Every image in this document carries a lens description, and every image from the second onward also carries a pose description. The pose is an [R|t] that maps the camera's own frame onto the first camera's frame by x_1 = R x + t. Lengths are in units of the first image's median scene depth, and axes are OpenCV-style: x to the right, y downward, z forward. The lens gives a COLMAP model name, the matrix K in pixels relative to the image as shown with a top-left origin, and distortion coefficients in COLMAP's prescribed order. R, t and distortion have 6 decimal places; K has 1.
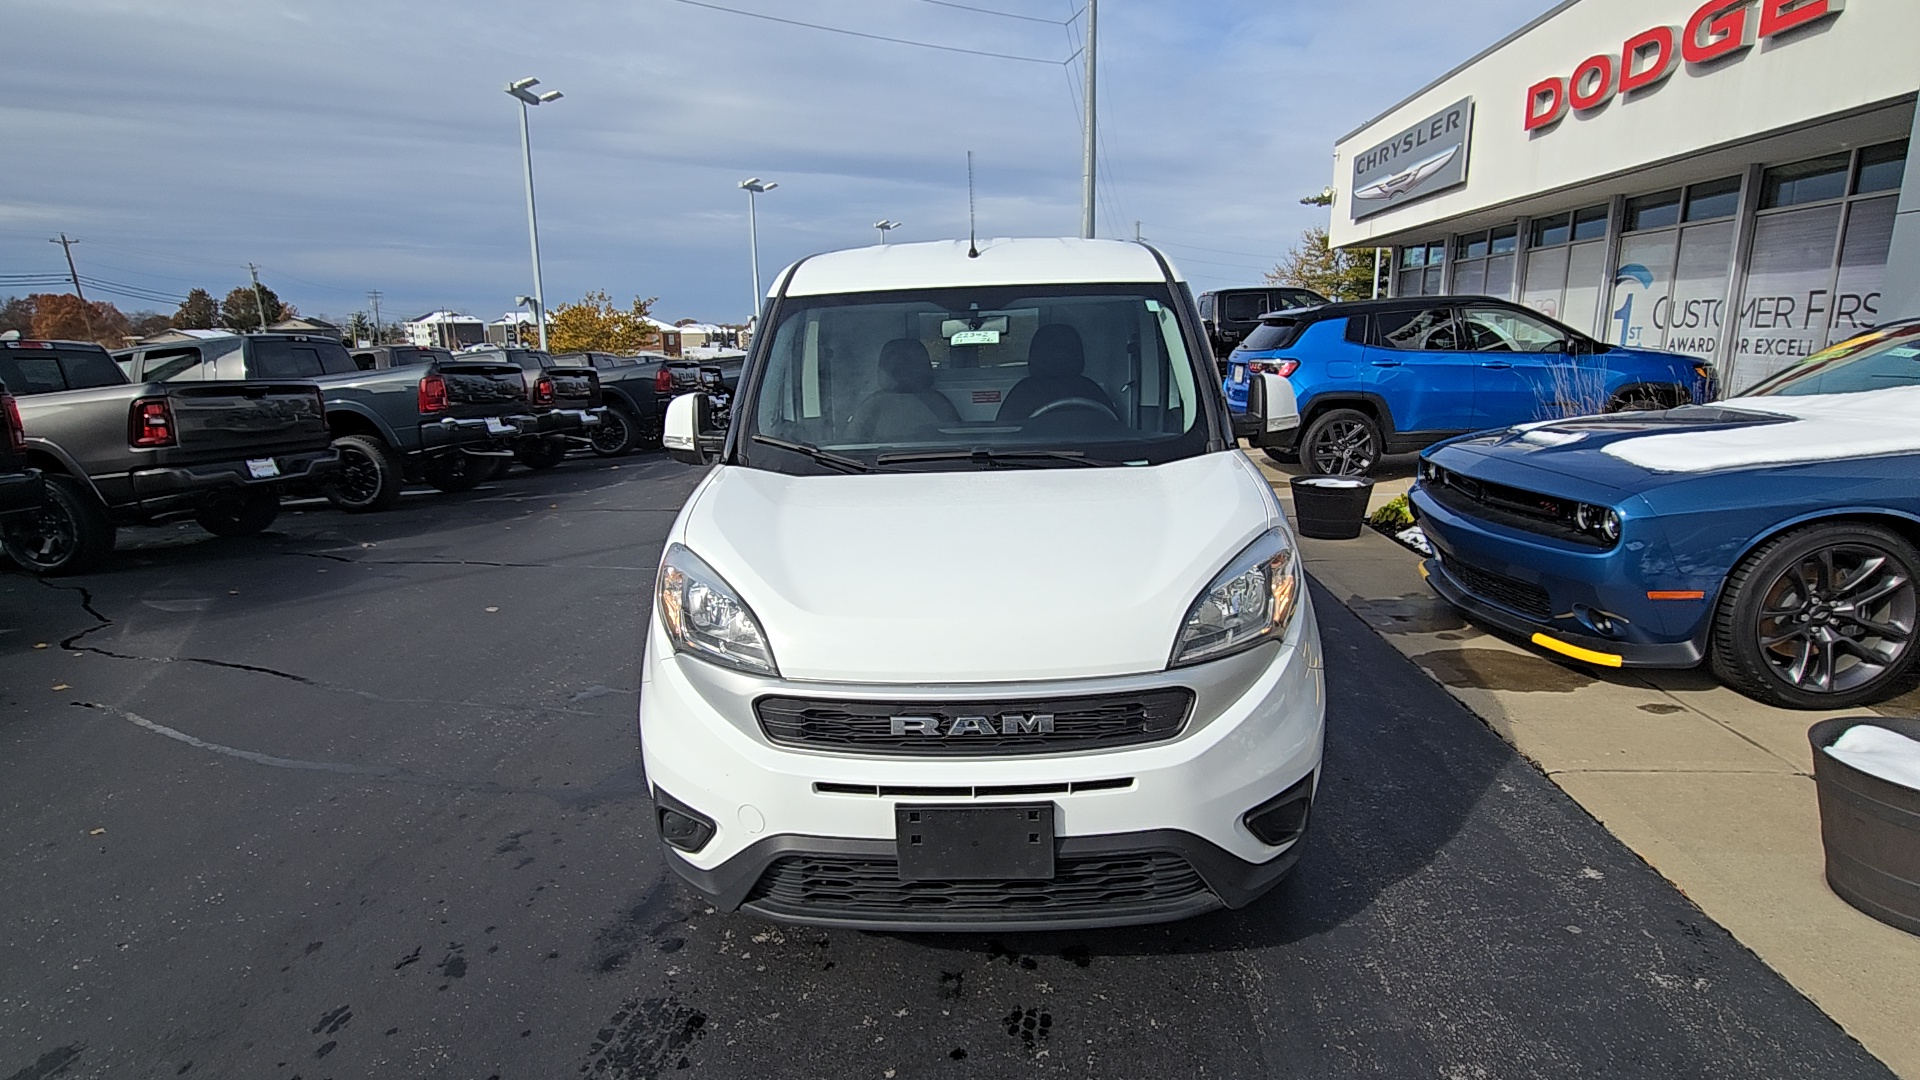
lens RADIAL K [[967.9, 0, 915.9], [0, 967.9, 557.8], [0, 0, 1]] dist [-0.001133, -0.000017]
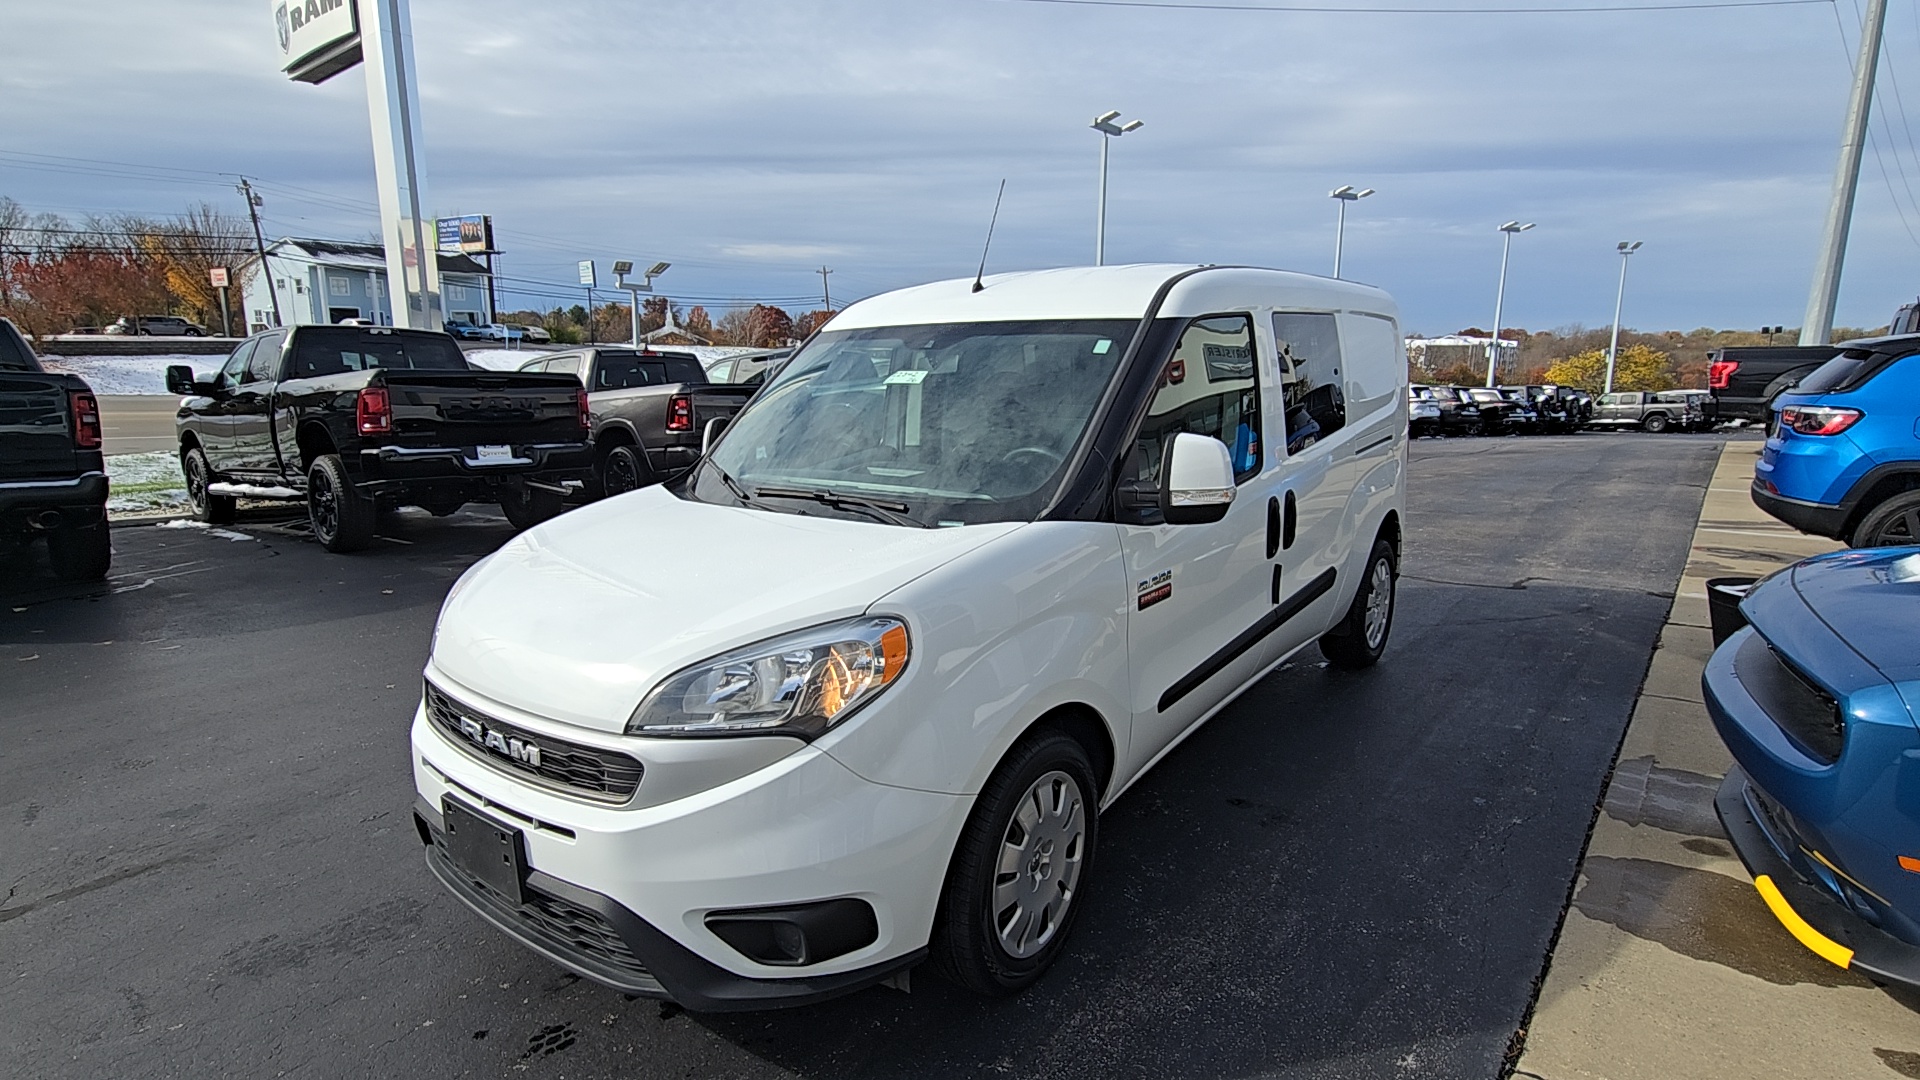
lens RADIAL K [[967.9, 0, 965.3], [0, 967.9, 541.8], [0, 0, 1]] dist [-0.001133, -0.000017]
pose [[0.821256, 0.127245, -0.556190, 0.312585], [-0.141316, 0.989805, 0.017782, -0.041856], [0.552782, 0.063995, 0.830865, 0.108626]]
